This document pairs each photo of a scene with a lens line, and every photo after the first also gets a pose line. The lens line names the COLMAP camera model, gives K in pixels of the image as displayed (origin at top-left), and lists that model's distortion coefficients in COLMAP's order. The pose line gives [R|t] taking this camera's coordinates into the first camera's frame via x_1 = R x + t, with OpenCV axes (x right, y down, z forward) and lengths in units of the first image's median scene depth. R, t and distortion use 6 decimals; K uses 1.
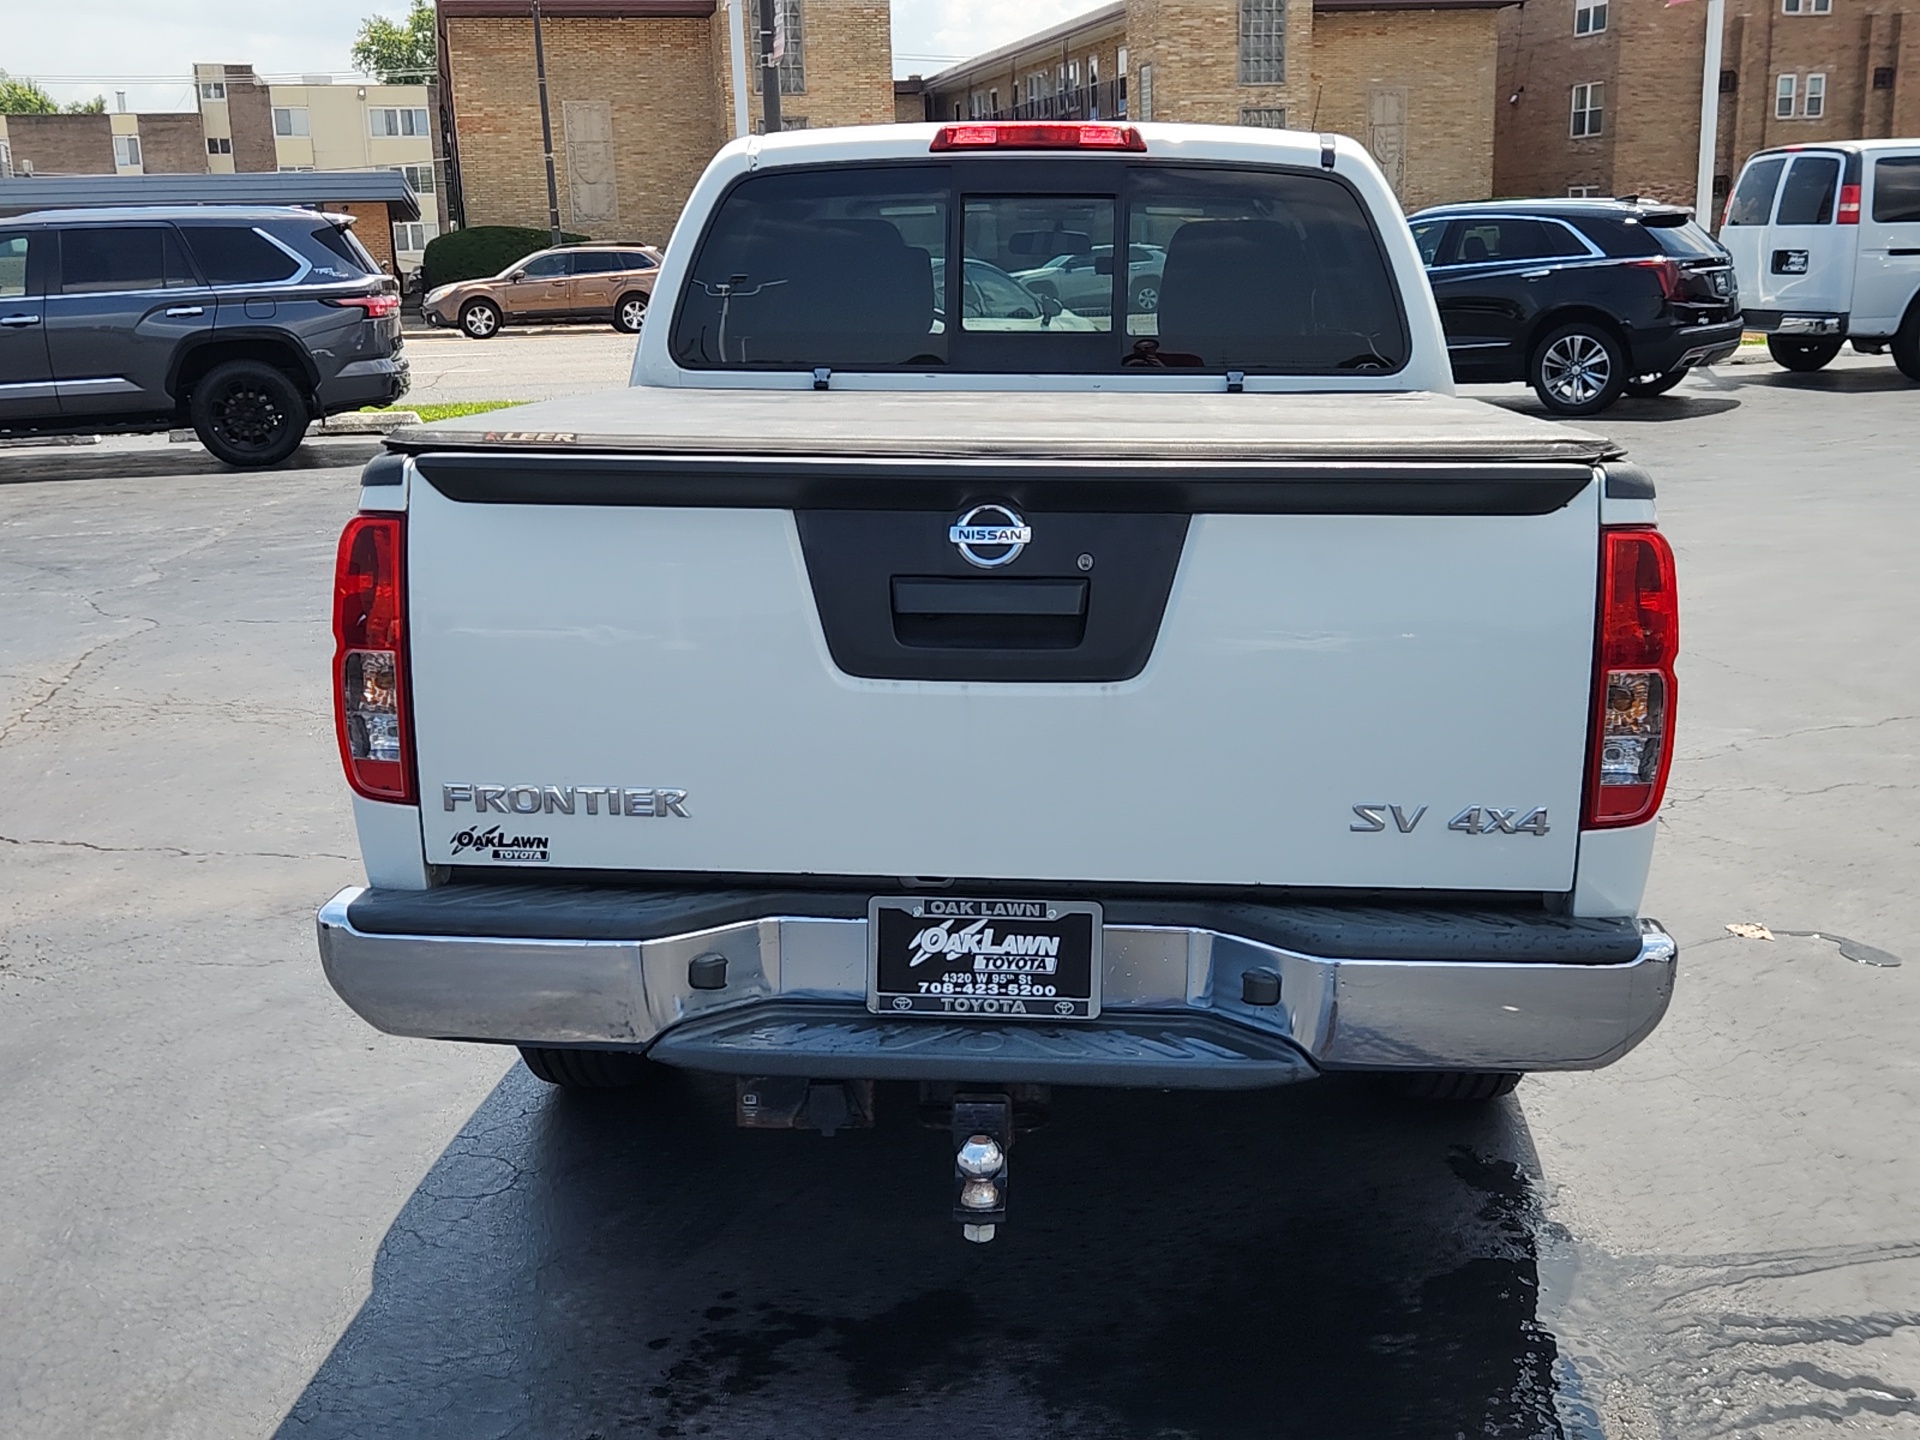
lens RADIAL K [[2049.5, 0, 960.0], [0, 2049.5, 720.0], [0, 0, 1]] dist [0.111833, -0.158742]
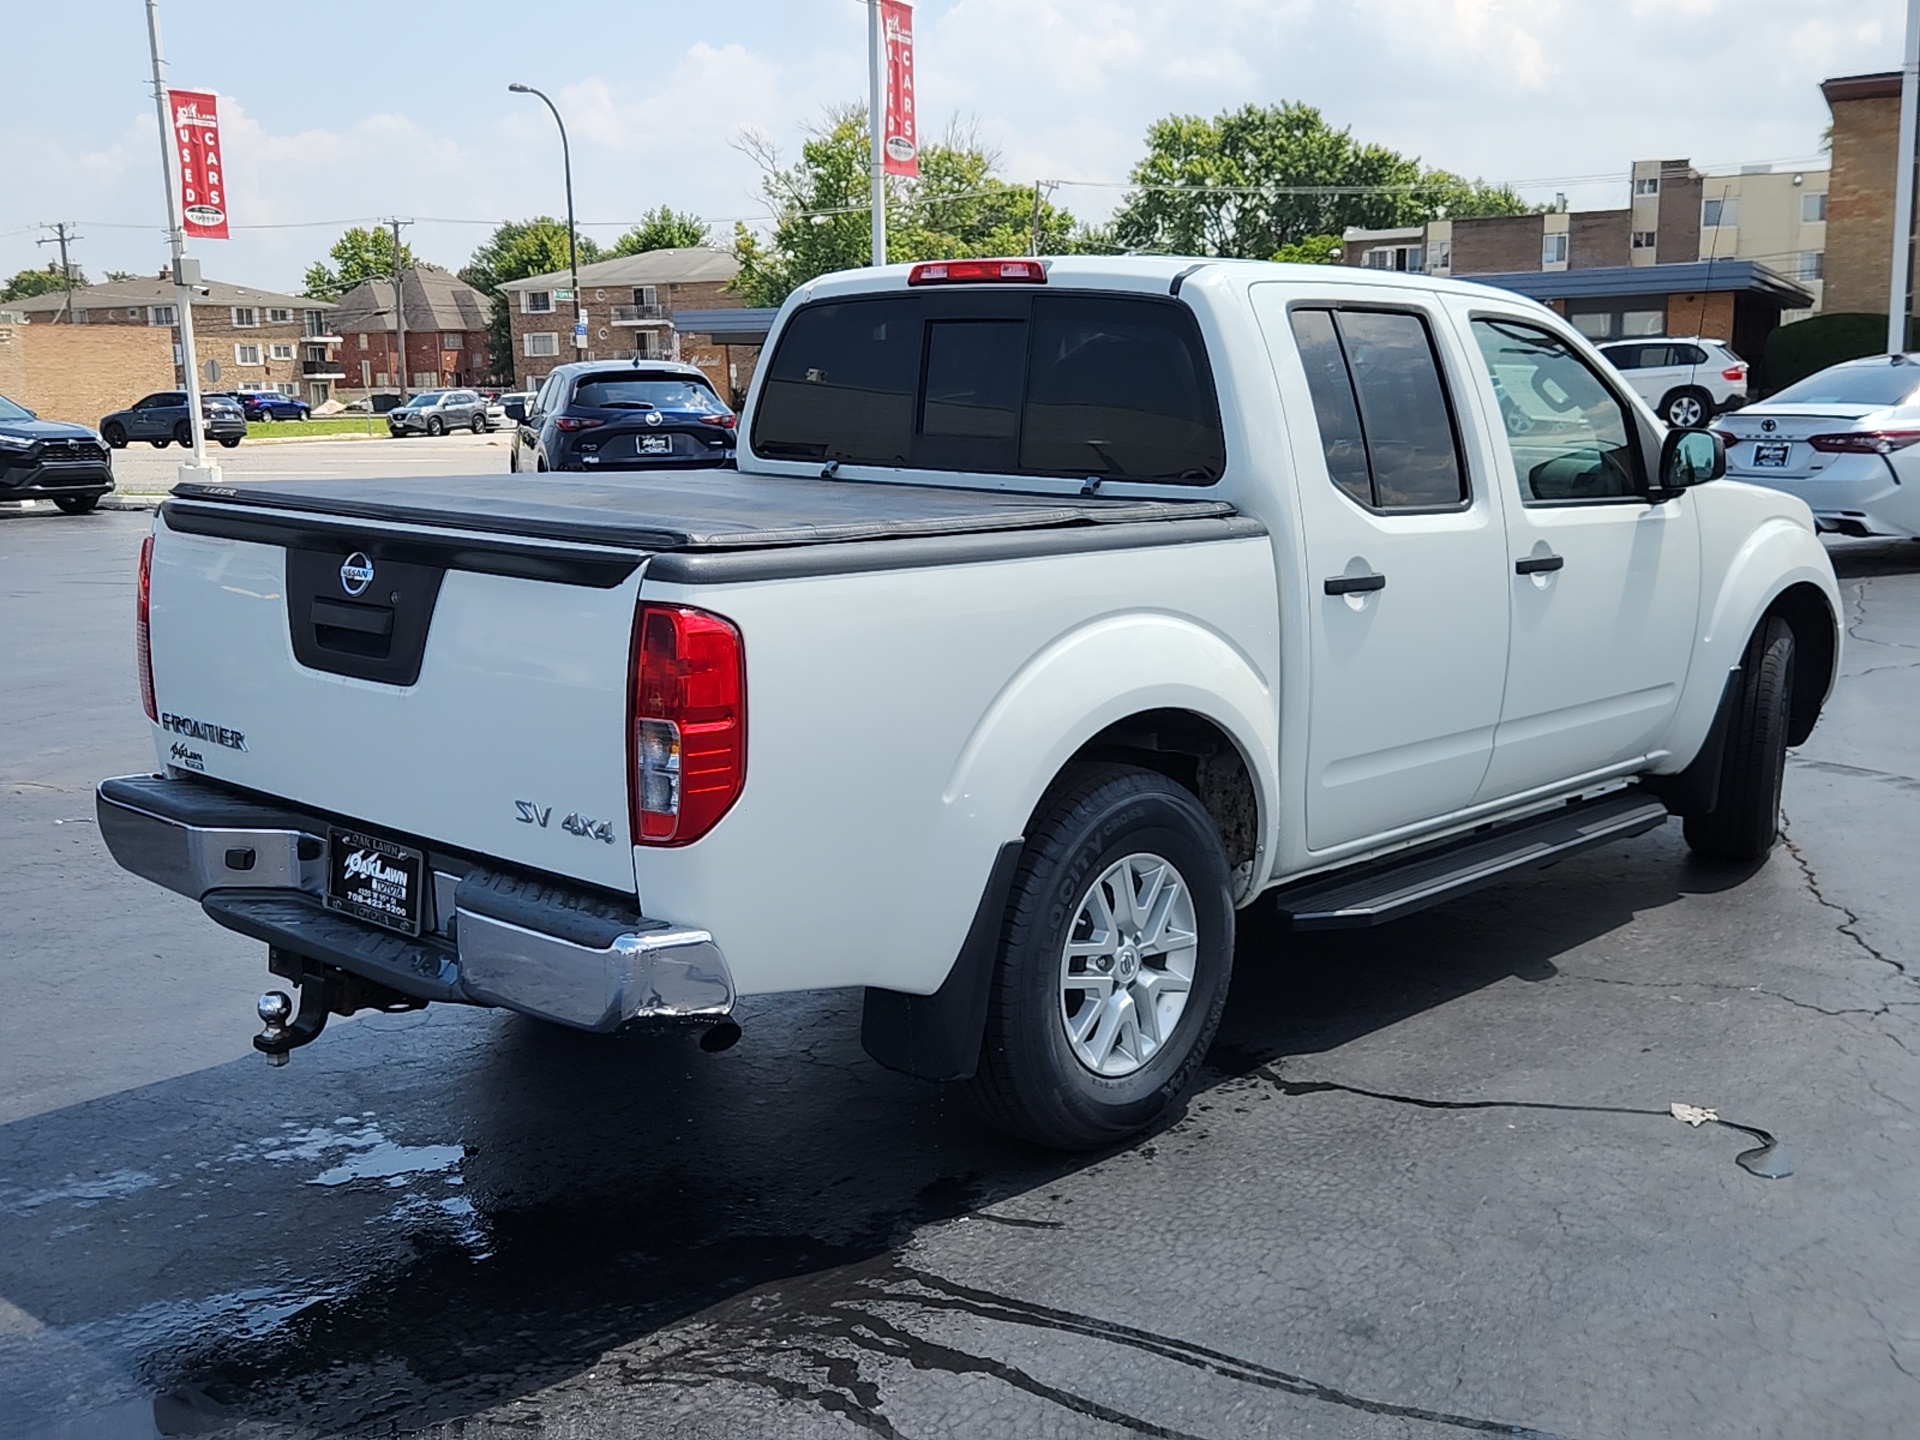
lens RADIAL K [[2049.5, 0, 960.0], [0, 2049.5, 720.0], [0, 0, 1]] dist [0.111833, -0.158742]
pose [[0.786442, 0.112754, -0.607285, 0.774777], [-0.137327, 0.990507, 0.006066, -0.035763], [0.602204, 0.078626, 0.794461, 0.084789]]
